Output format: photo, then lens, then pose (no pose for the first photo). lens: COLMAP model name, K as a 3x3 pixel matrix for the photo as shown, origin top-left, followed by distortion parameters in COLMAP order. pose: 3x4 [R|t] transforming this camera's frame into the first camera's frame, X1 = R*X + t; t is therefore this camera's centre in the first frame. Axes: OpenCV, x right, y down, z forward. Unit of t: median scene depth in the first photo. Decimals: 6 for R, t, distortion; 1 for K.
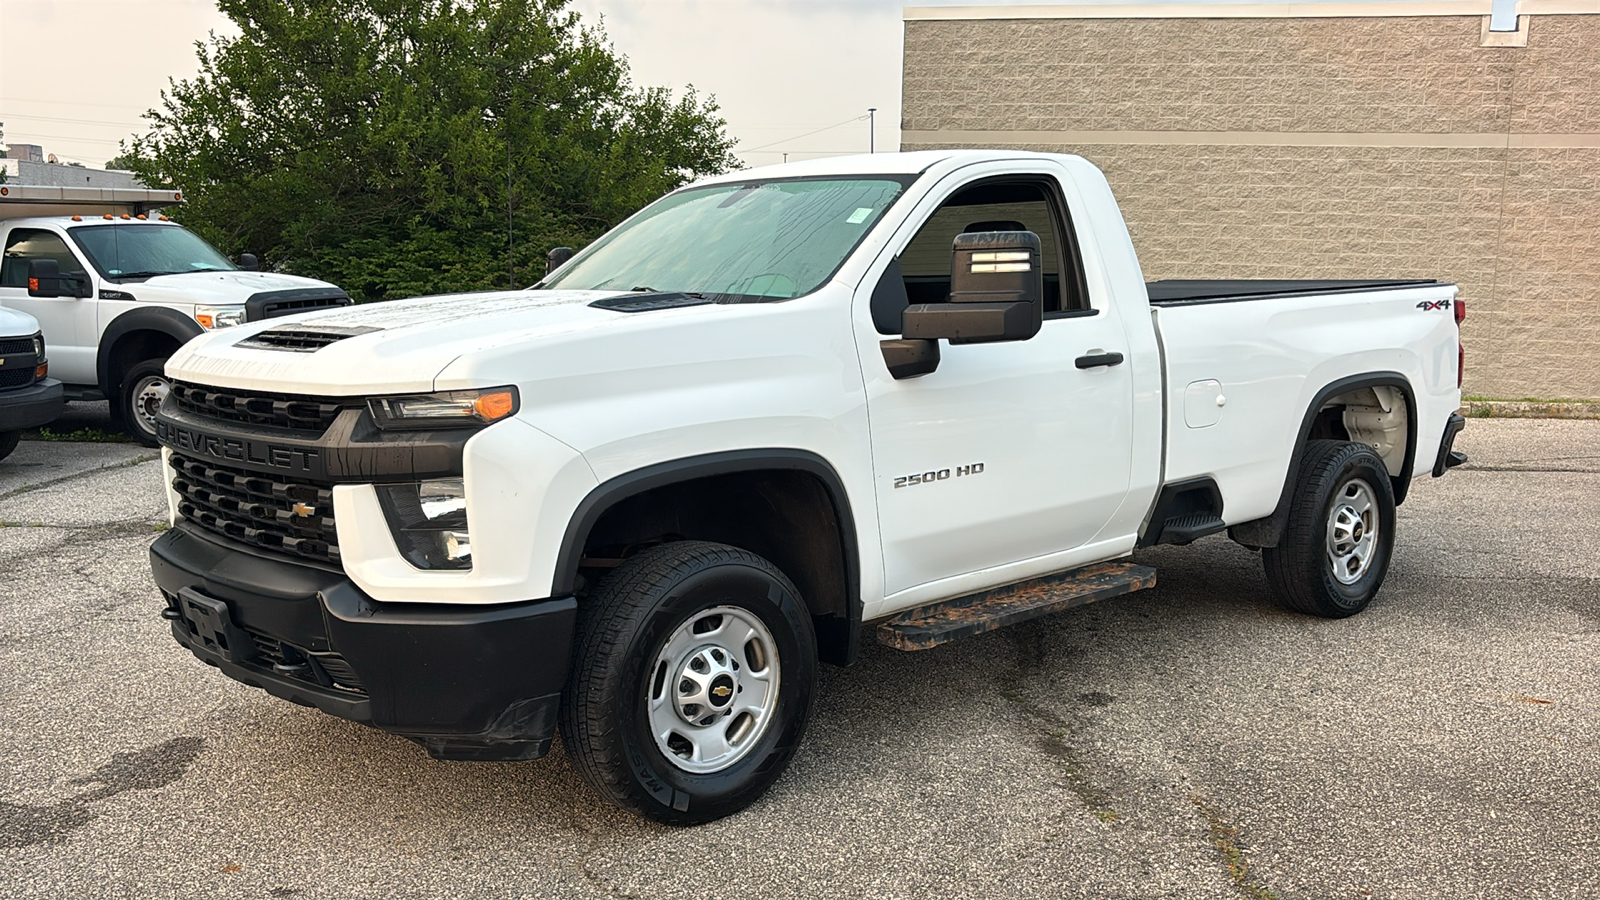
lens RADIAL K [[1474.9, 0, 808.3], [0, 1474.9, 452.9], [0, 0, 1]] dist [0.108993, -0.210909]
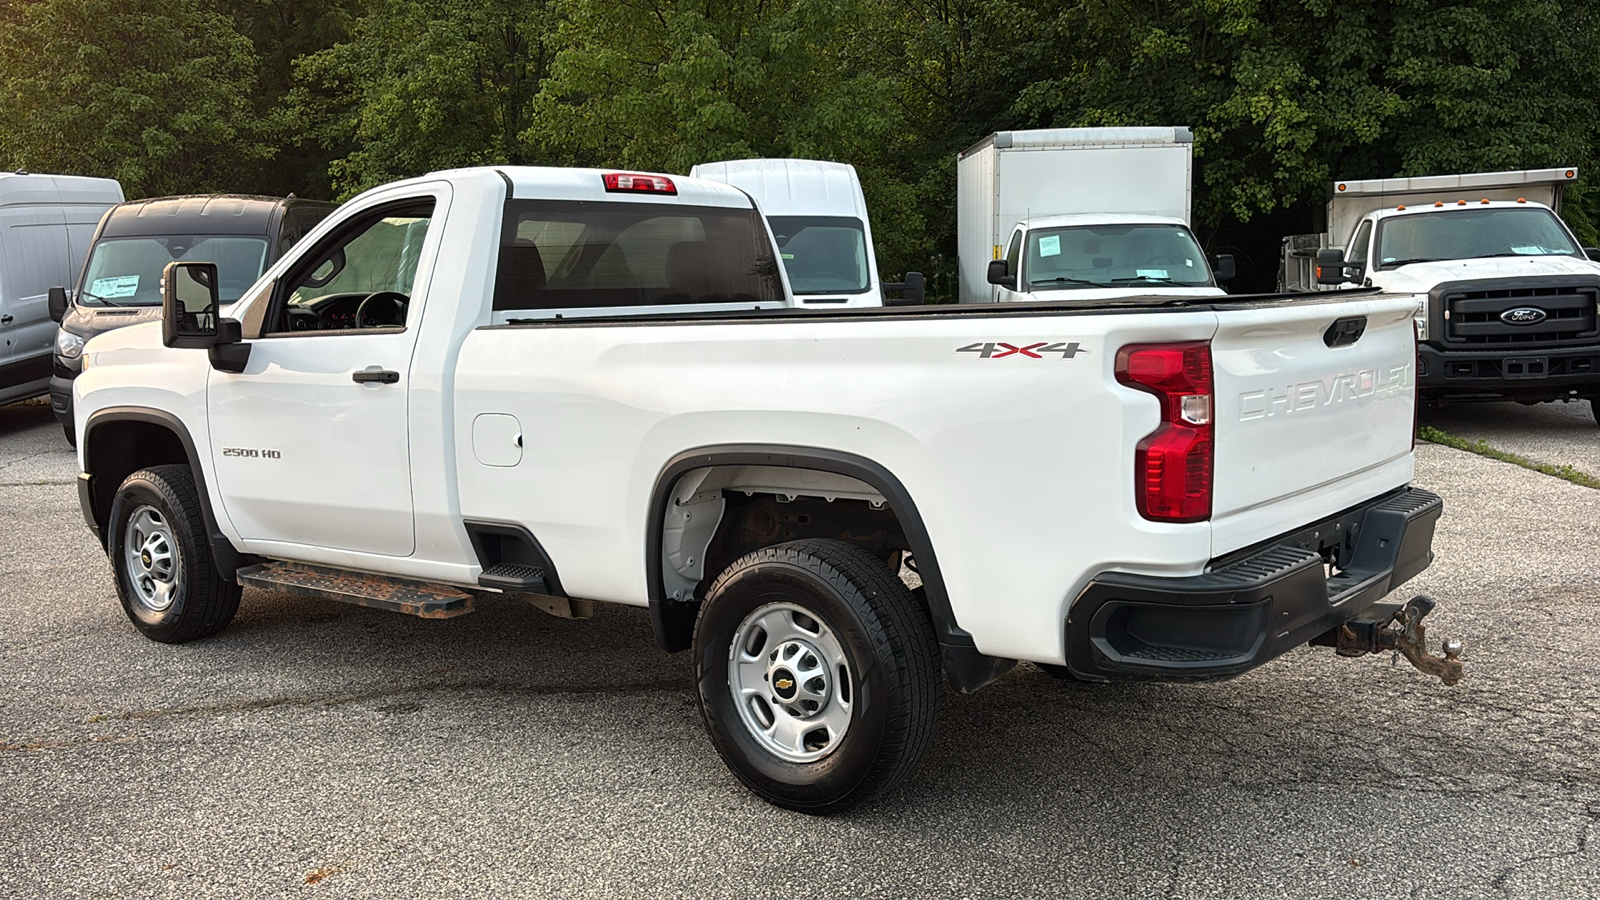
lens RADIAL K [[1479.7, 0, 784.4], [0, 1479.7, 447.3], [0, 0, 1]] dist [0.097605, -0.200037]
pose [[0.147759, 0.117067, -0.982071, 1.714646], [-0.098338, 0.989789, 0.103191, -0.202710], [0.984122, 0.081327, 0.157762, 1.519362]]
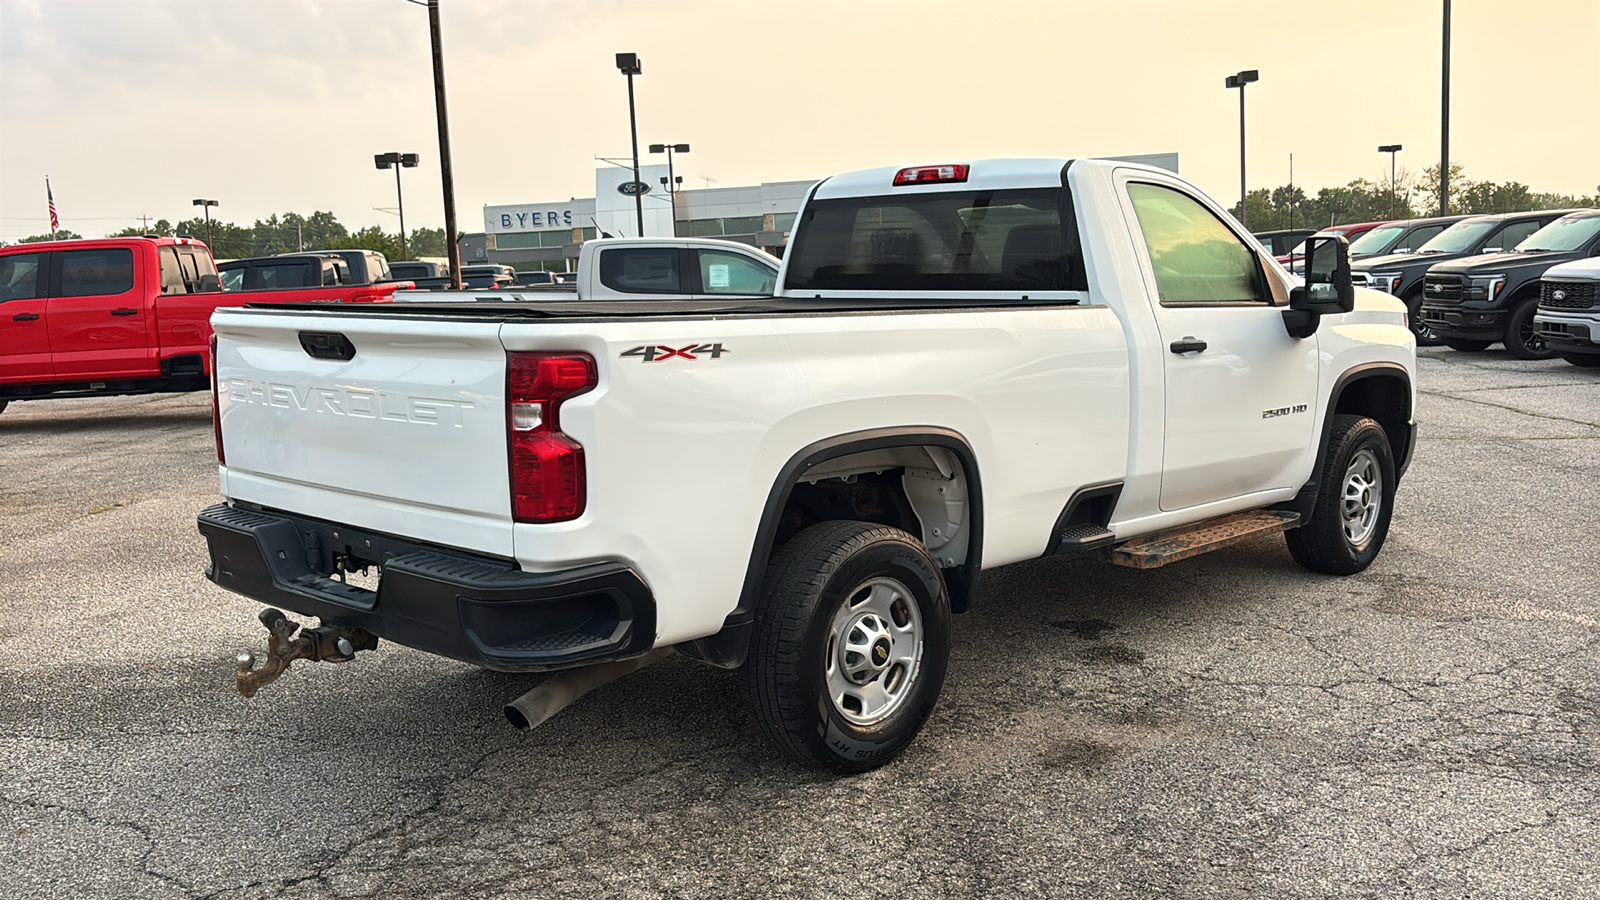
lens RADIAL K [[1474.9, 0, 808.3], [0, 1474.9, 452.9], [0, 0, 1]] dist [0.108993, -0.210909]
pose [[-0.996795, 0.032925, -0.072908, 0.422841], [0.014158, 0.969595, 0.244305, -0.399747], [0.078735, 0.242490, -0.966954, 3.205271]]
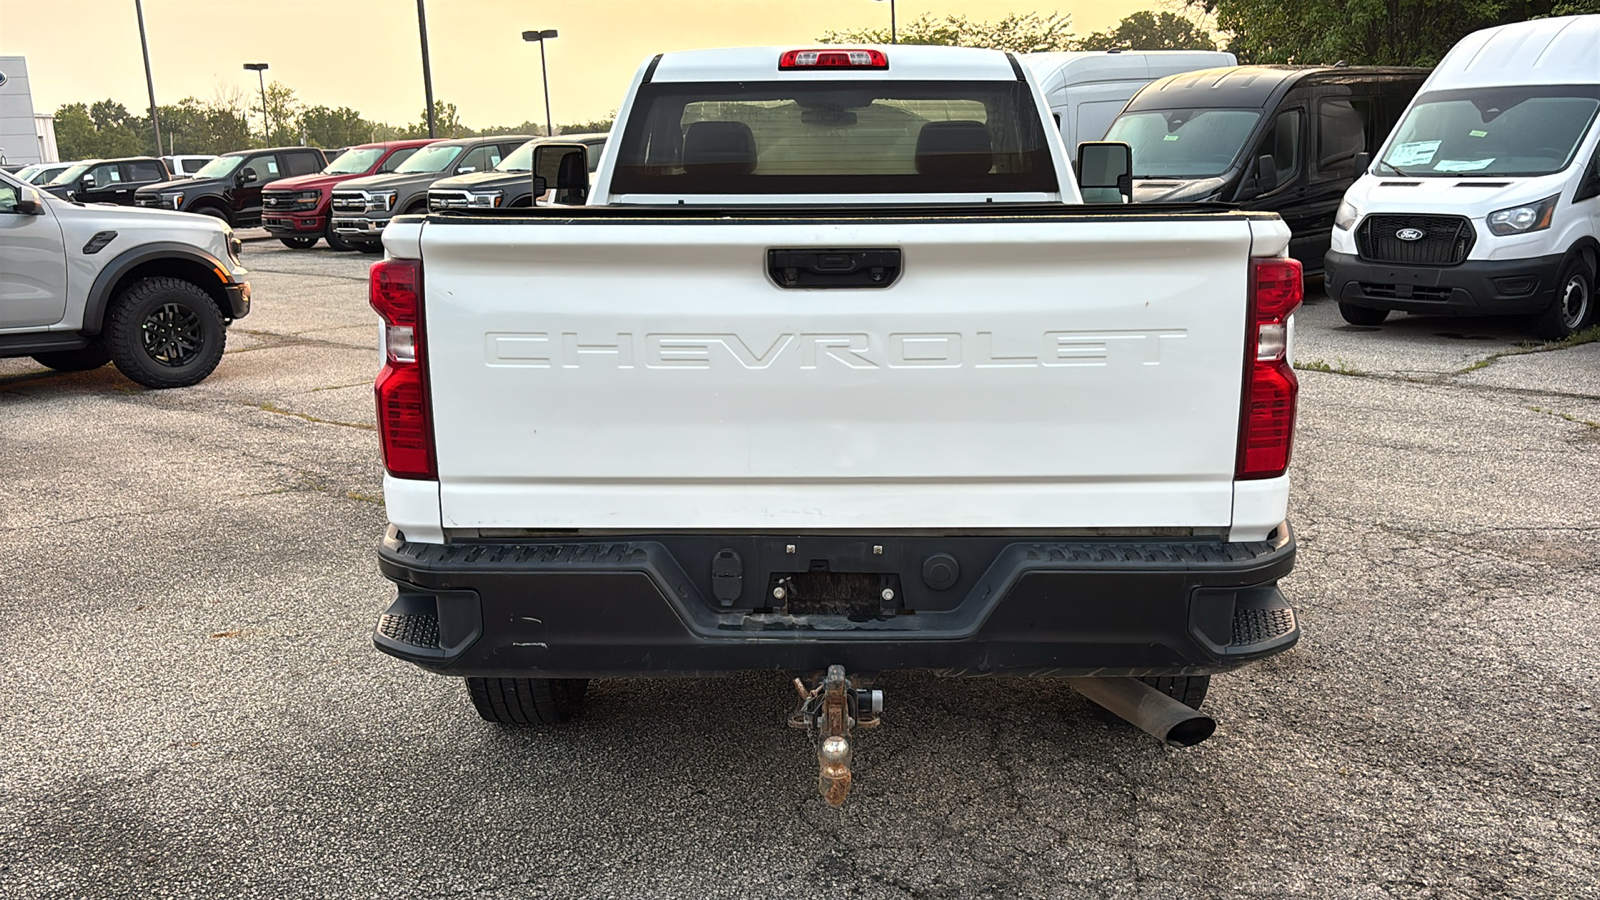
lens RADIAL K [[1491.0, 0, 826.9], [0, 1491.0, 482.9], [0, 0, 1]] dist [0.077787, -0.107362]
pose [[-0.688260, 0.161661, -0.707222, 1.233409], [-0.072984, 0.954480, 0.289209, -0.325281], [0.721783, 0.250667, -0.645132, 2.599673]]
